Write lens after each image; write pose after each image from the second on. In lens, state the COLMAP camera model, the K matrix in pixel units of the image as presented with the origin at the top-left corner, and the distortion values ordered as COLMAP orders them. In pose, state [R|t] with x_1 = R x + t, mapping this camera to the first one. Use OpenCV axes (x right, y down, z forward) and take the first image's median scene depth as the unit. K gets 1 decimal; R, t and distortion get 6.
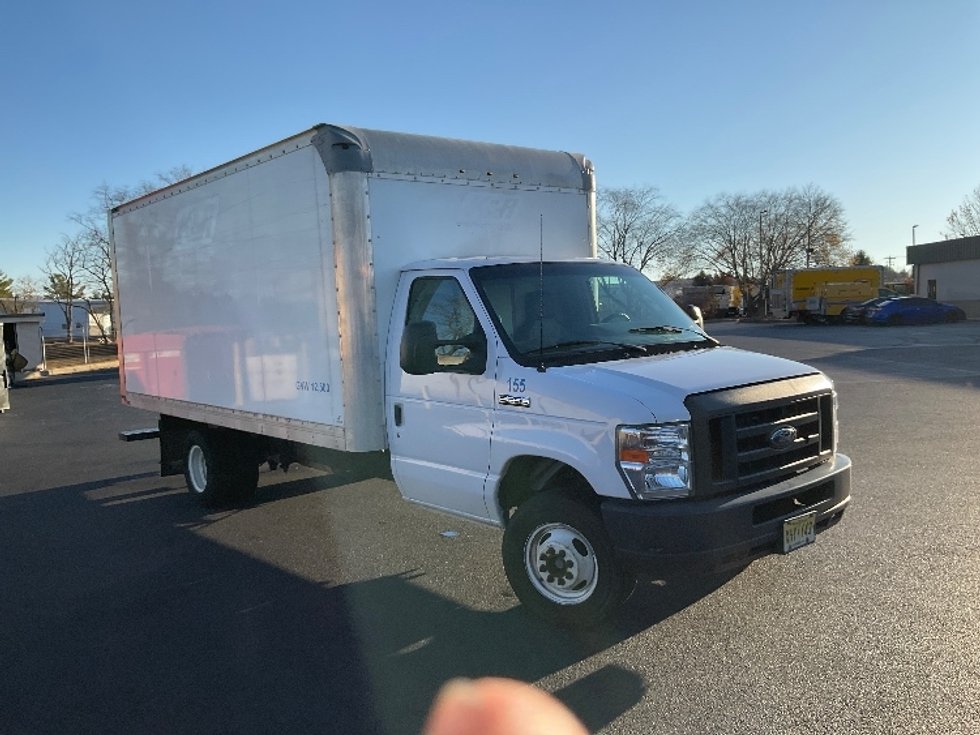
lens RADIAL K [[806.7, 0, 492.2], [0, 806.7, 367.0], [0, 0, 1]] dist [0.009263, -0.001615]
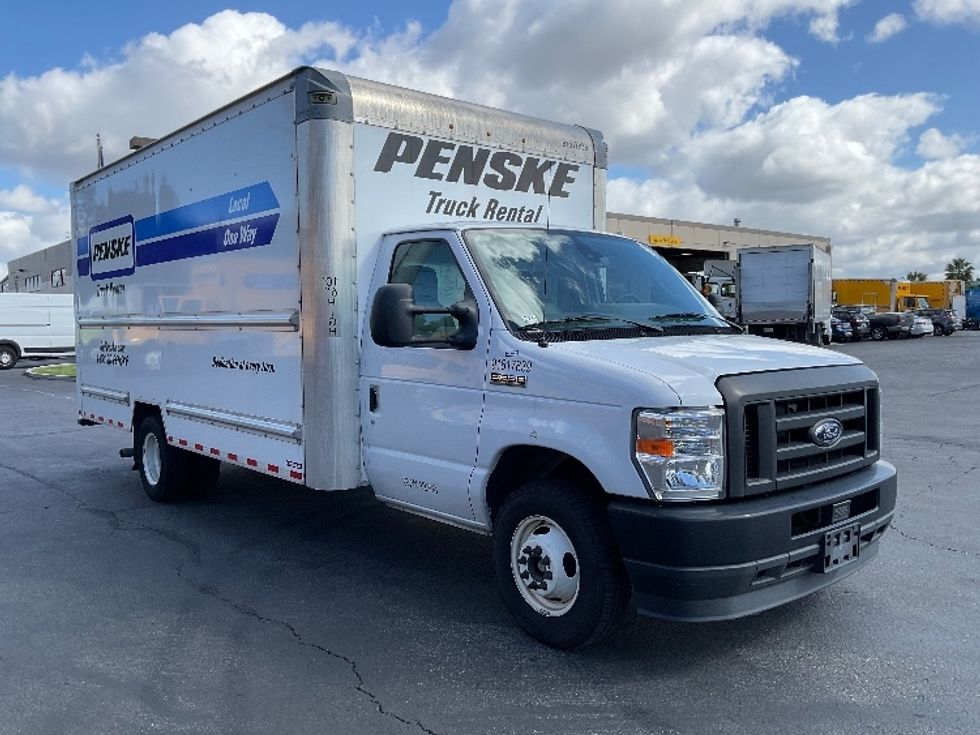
lens RADIAL K [[806.7, 0, 489.7], [0, 806.7, 363.1], [0, 0, 1]] dist [0.009263, -0.001615]
pose [[0.999278, 0.035786, 0.012781, -0.005061], [-0.035473, 0.999084, -0.023929, 0.044269], [-0.013626, 0.023459, 0.999632, 0.150448]]
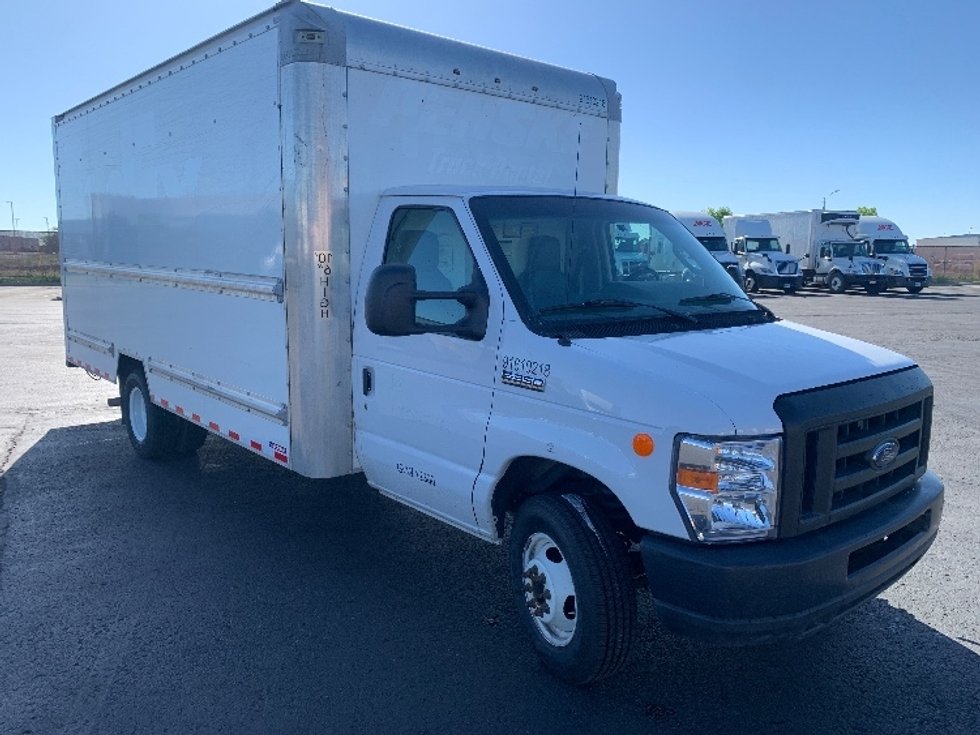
lens RADIAL K [[740.2, 0, 489.2], [0, 740.2, 367.3], [0, 0, 1]] dist [-0.006710, -0.024045]
pose [[0.997345, 0.062302, 0.037712, -0.030110], [-0.065152, 0.994681, 0.079779, -0.022458], [-0.032541, -0.082024, 0.996099, 0.327476]]
